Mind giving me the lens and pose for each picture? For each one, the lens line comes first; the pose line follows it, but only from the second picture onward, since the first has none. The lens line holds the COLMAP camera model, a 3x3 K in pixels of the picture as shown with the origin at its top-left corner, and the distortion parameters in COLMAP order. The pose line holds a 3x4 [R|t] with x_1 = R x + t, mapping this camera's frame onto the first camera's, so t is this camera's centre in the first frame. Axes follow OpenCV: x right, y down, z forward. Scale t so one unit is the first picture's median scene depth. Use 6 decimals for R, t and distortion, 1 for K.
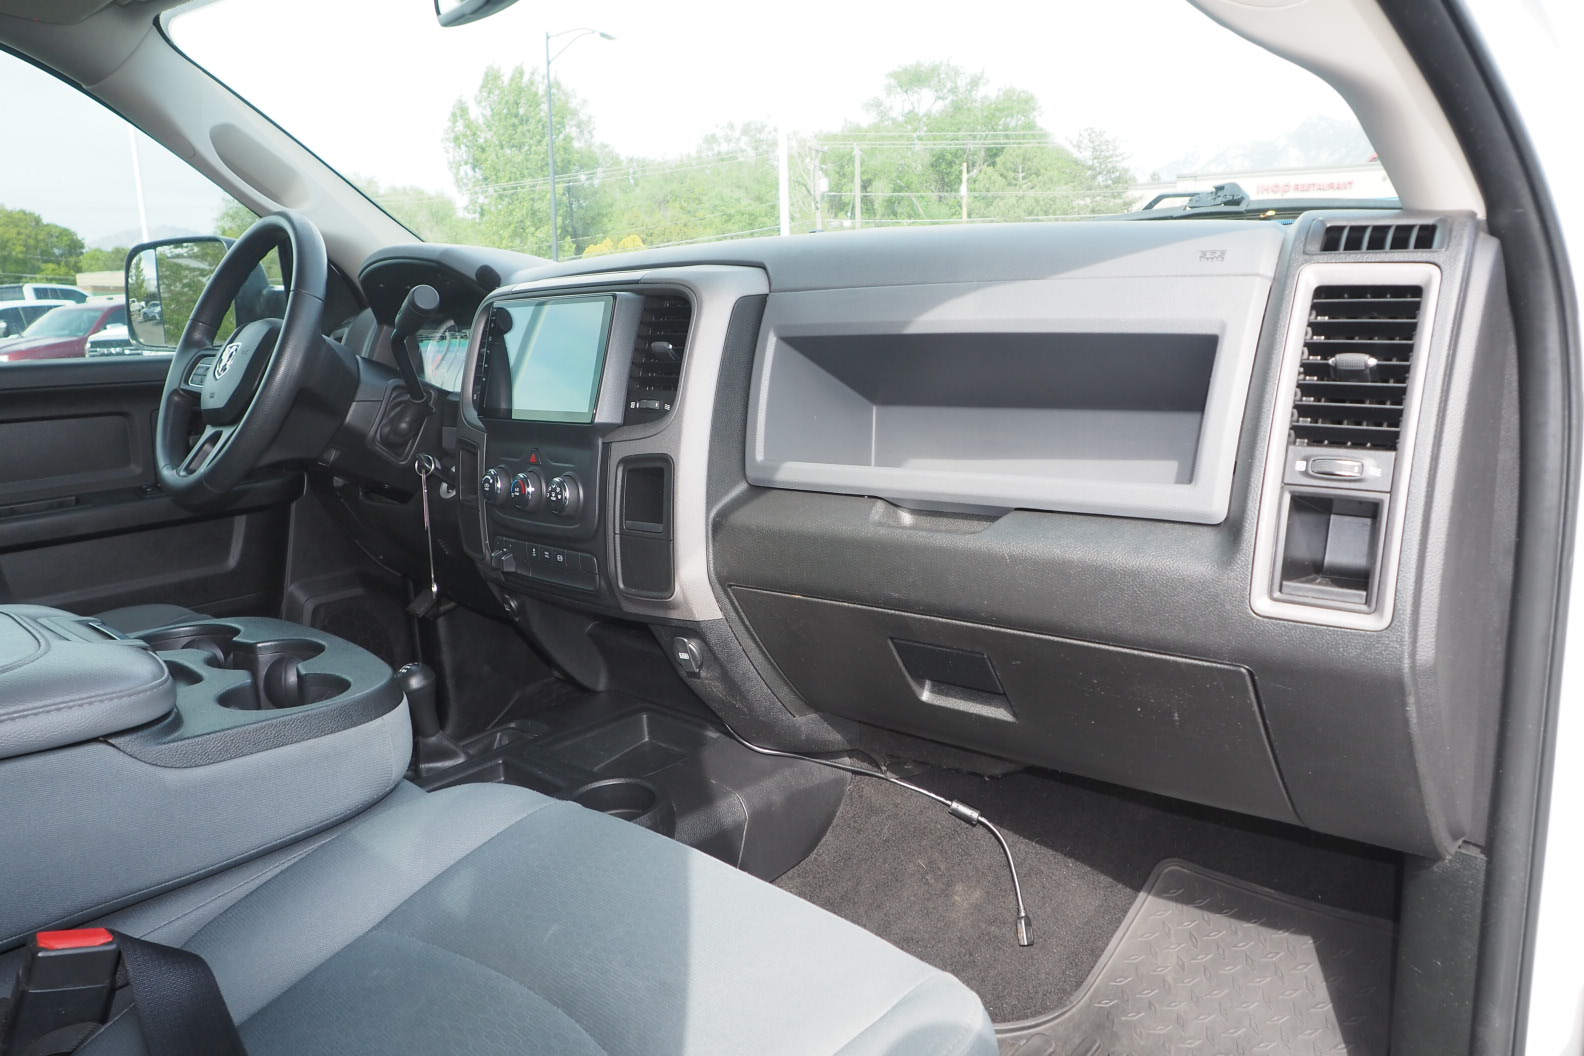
lens RADIAL K [[1124.1, 0, 760.7], [0, 1124.1, 508.9], [0, 0, 1]] dist [-0.010877, -0.002325]
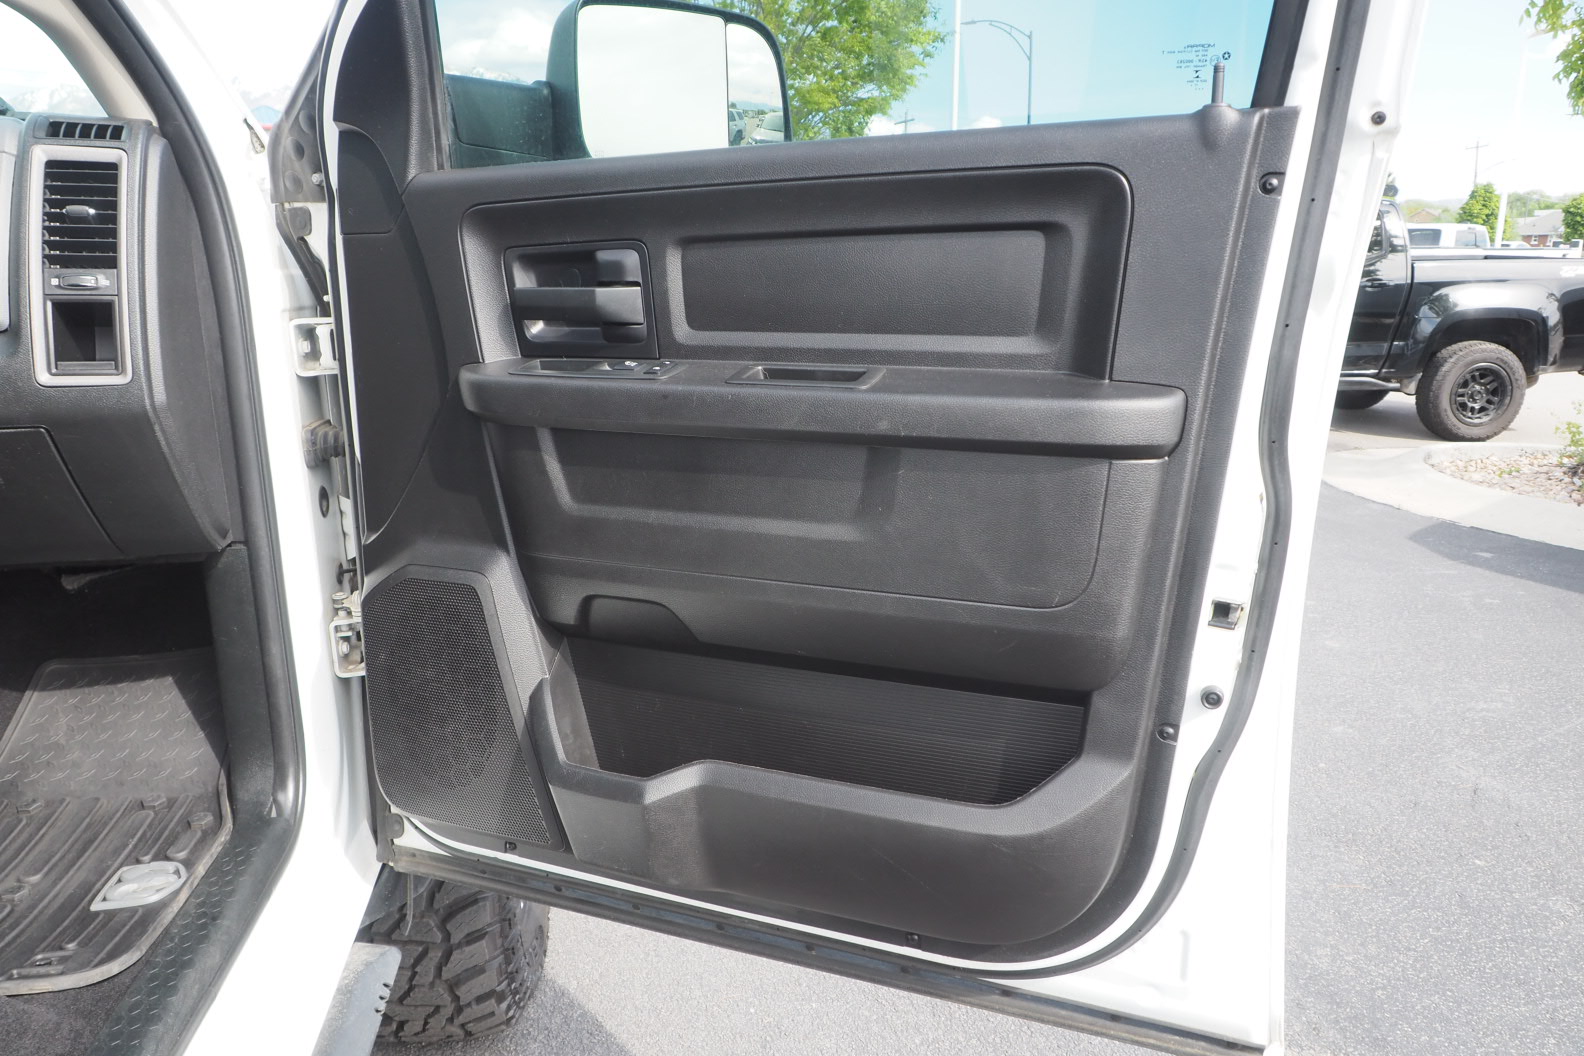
lens RADIAL K [[1124.1, 0, 793.6], [0, 1124.1, 526.9], [0, 0, 1]] dist [-0.010877, -0.002325]
pose [[0.592601, -0.159079, 0.789631, -0.151859], [0.127661, 0.986463, 0.102925, 0.249231], [-0.795315, 0.039812, 0.604887, -0.639633]]
